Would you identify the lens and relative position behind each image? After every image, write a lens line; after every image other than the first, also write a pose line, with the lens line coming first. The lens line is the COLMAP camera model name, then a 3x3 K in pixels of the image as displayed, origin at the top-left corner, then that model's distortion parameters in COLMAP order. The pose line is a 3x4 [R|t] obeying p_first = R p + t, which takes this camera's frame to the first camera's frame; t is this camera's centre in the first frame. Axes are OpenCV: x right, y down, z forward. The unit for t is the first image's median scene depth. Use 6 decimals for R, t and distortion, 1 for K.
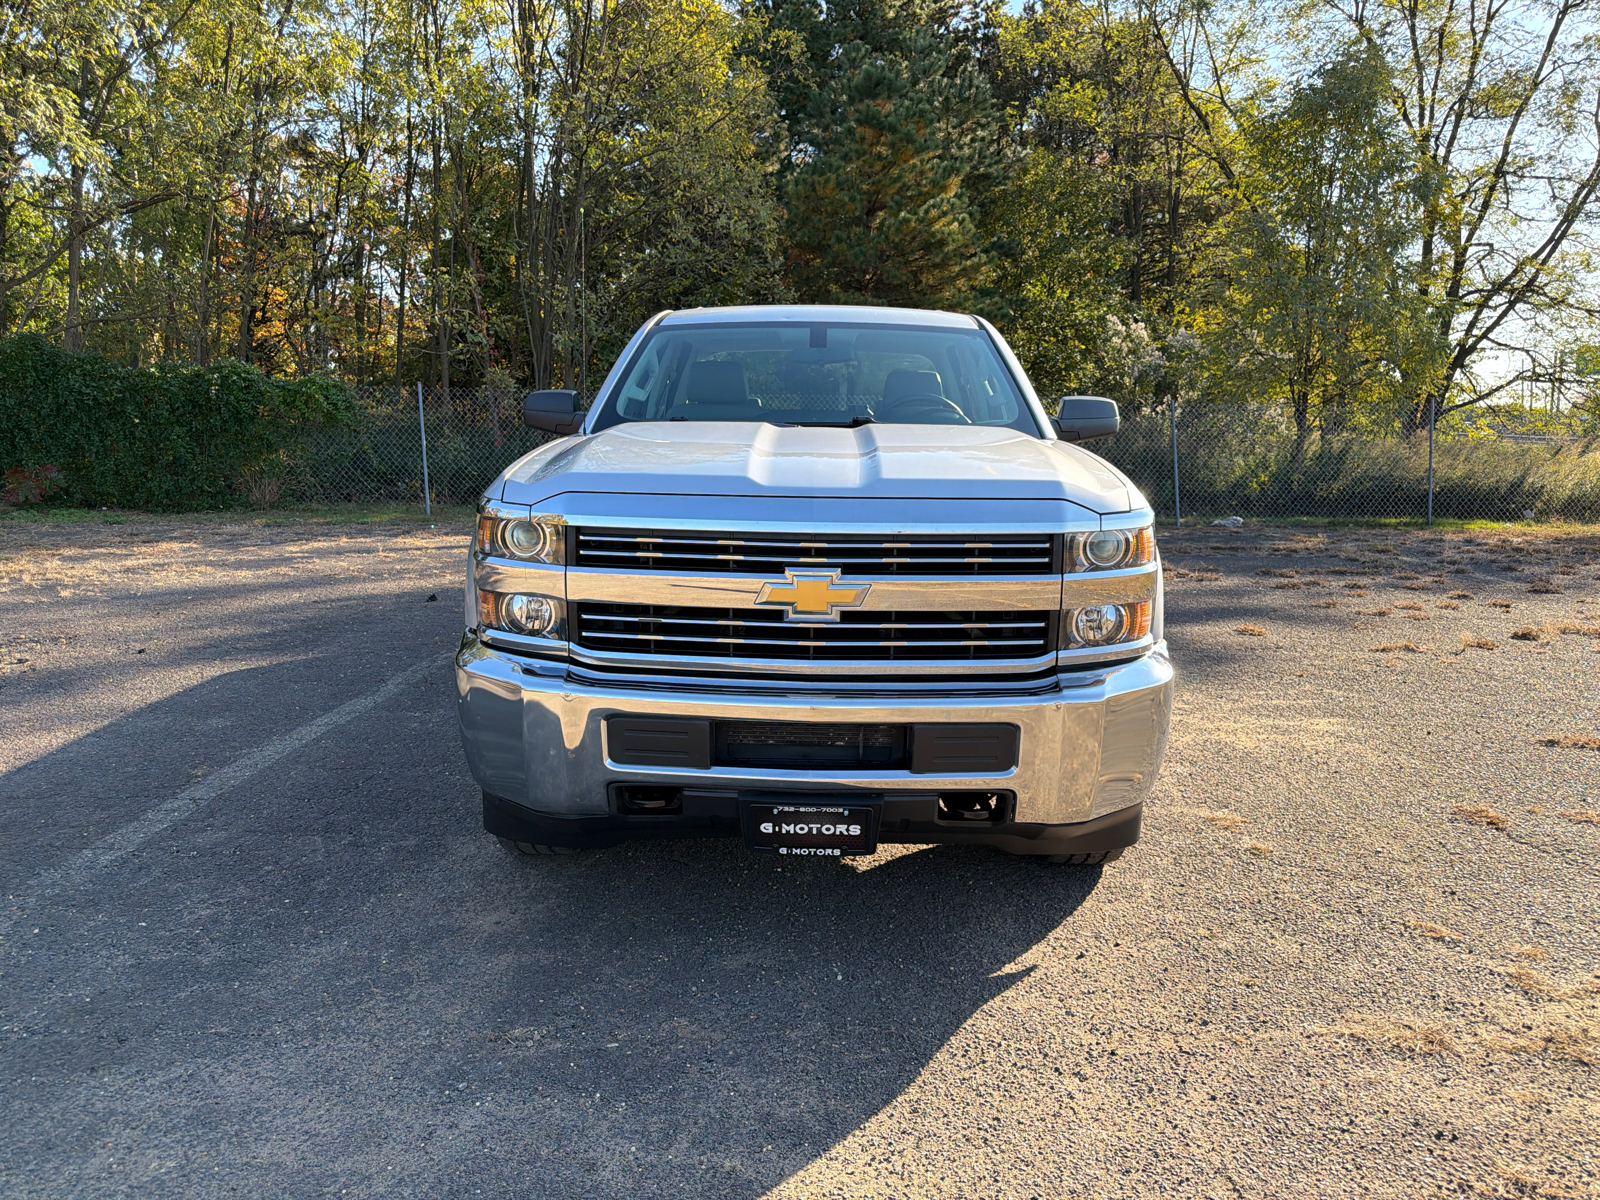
lens RADIAL K [[1121.7, 0, 800.7], [0, 1121.7, 603.0], [0, 0, 1]] dist [0.044357, -0.054034]
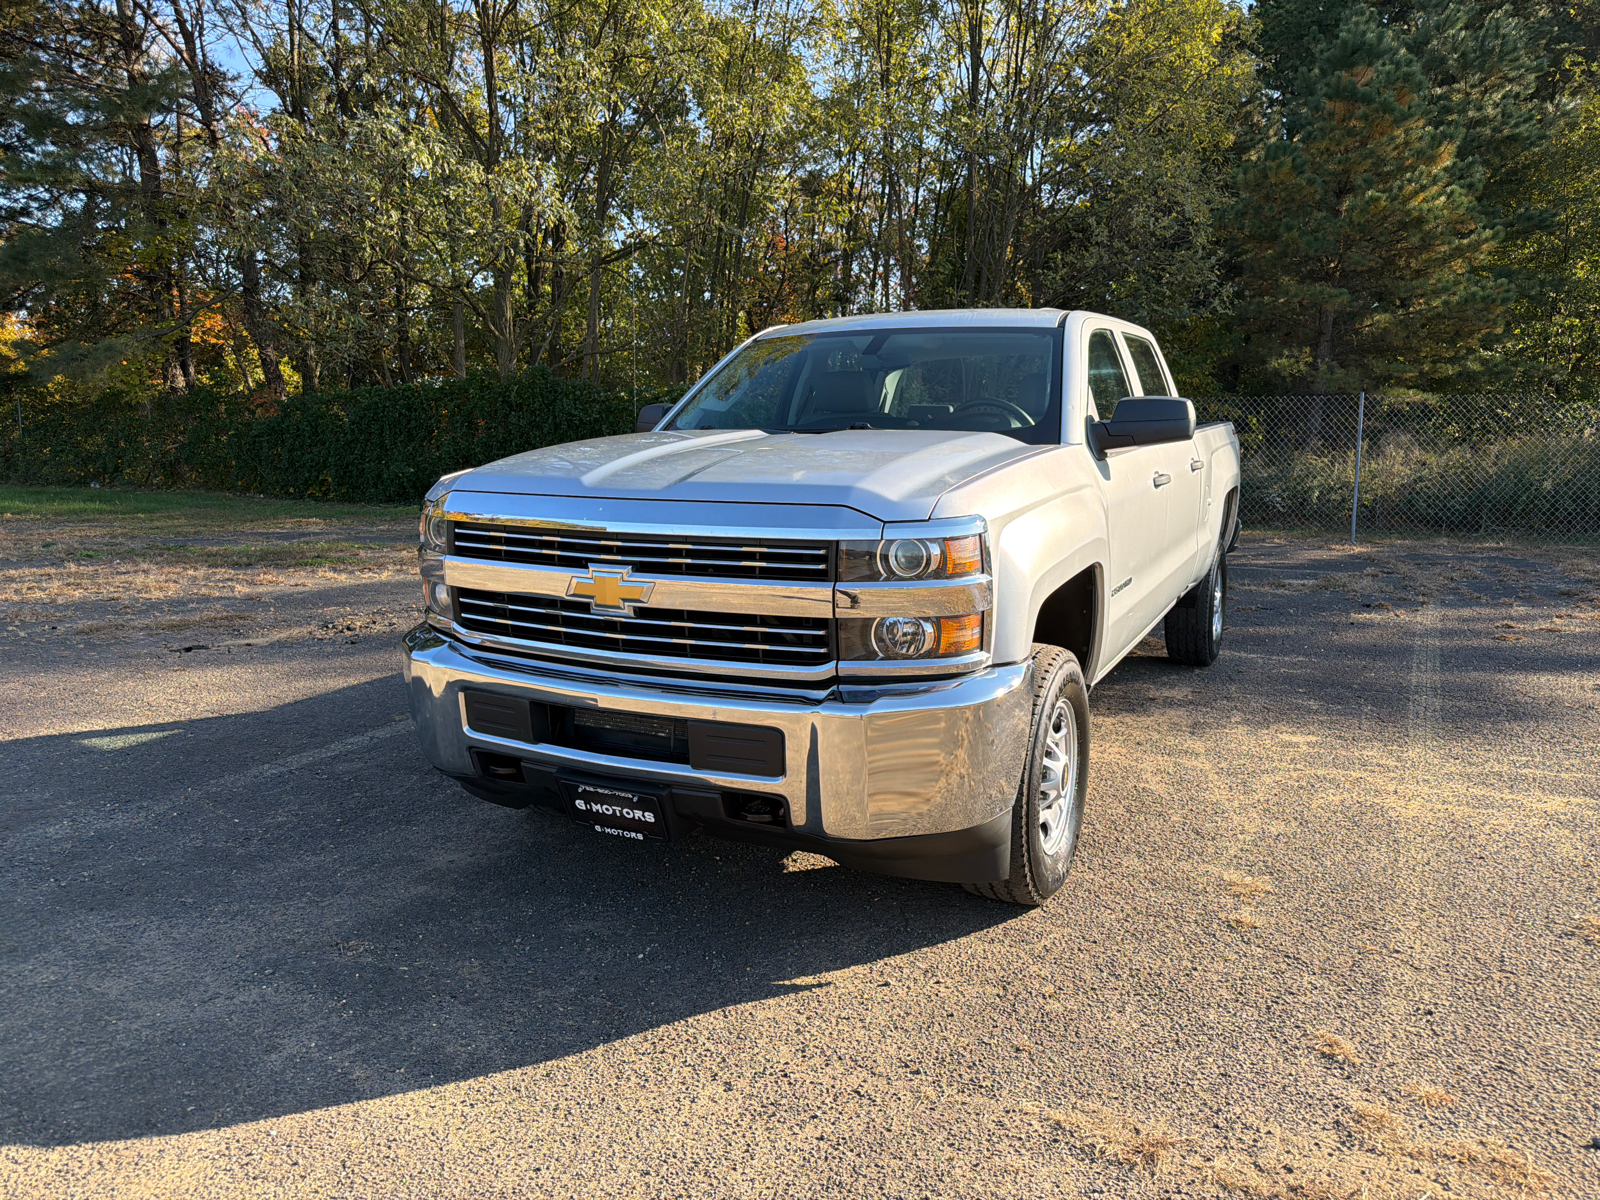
lens RADIAL K [[1121.7, 0, 807.4], [0, 1121.7, 605.2], [0, 0, 1]] dist [0.044357, -0.054034]
pose [[0.902096, 0.054370, -0.428096, 0.610279], [-0.057939, 0.998309, 0.004700, -0.008521], [0.427628, 0.020564, 0.903721, 0.109916]]
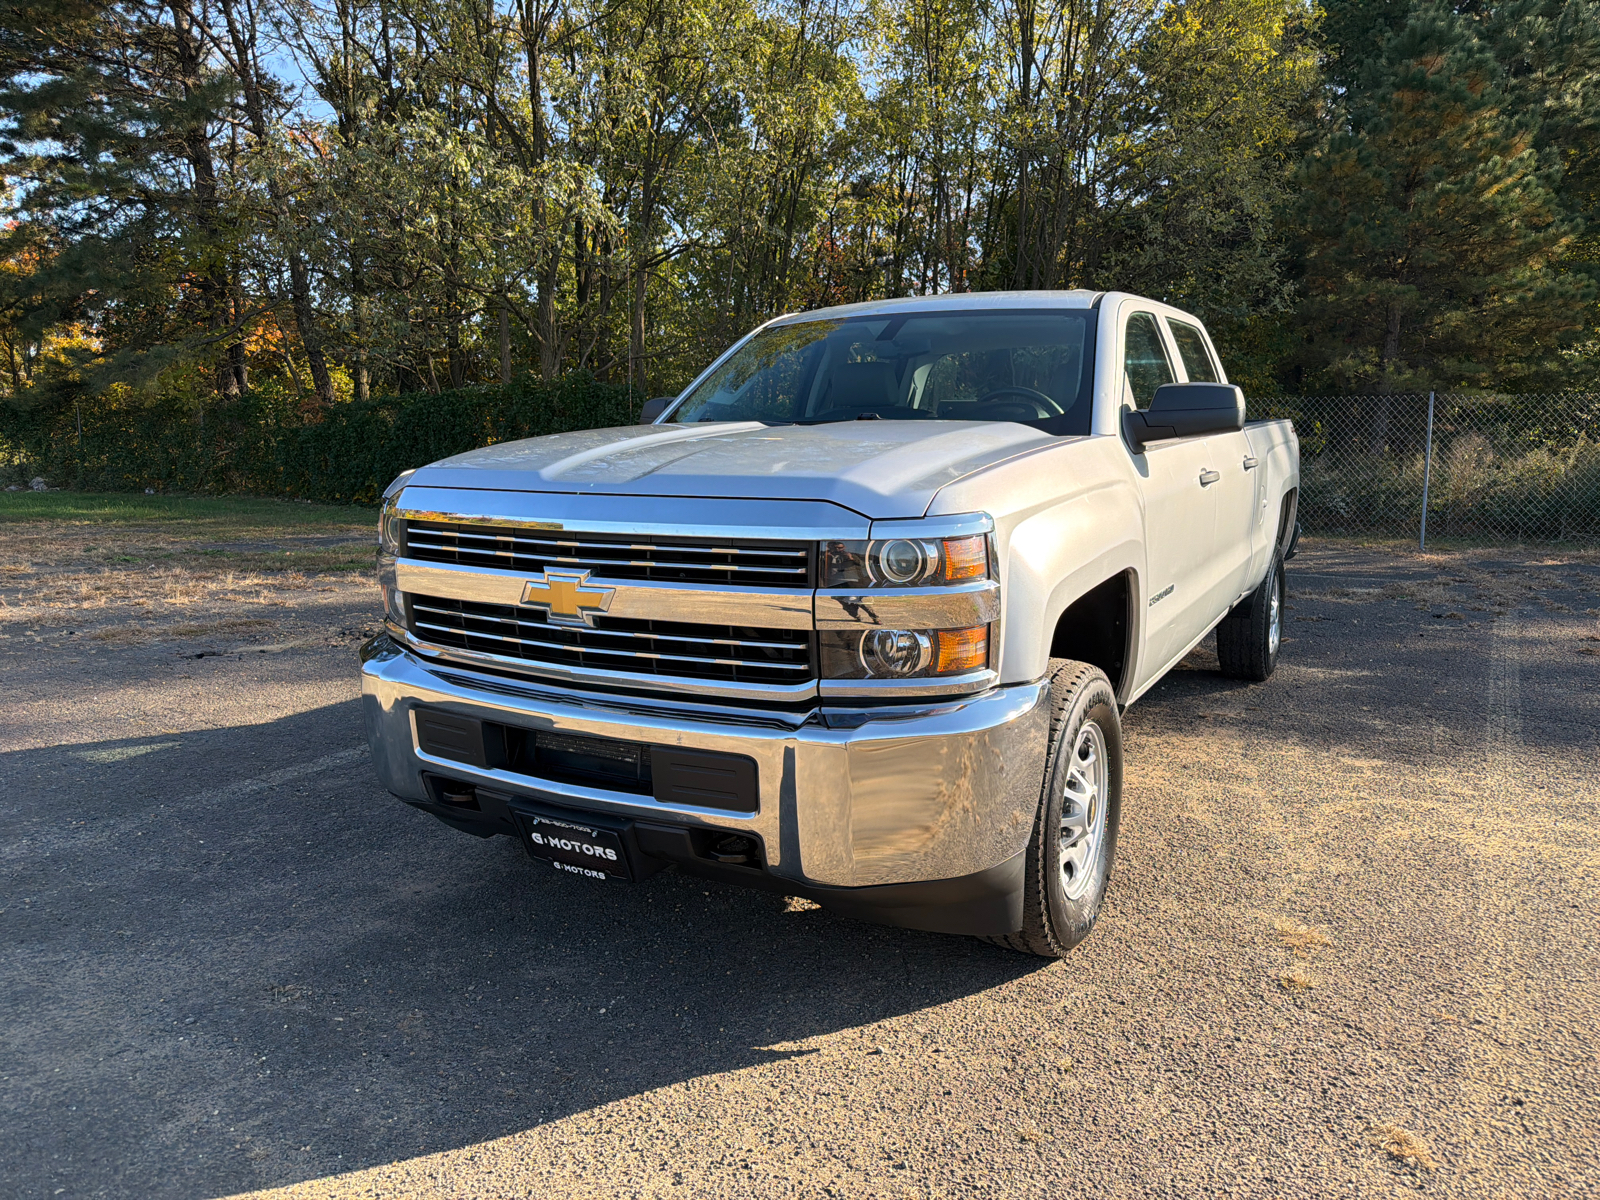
lens RADIAL K [[1121.7, 0, 808.6], [0, 1121.7, 607.6], [0, 0, 1]] dist [0.044357, -0.054034]
pose [[0.881043, 0.056216, -0.469684, 0.606698], [-0.062076, 0.998067, 0.003014, -0.013203], [0.468946, 0.026500, 0.882829, 0.248874]]
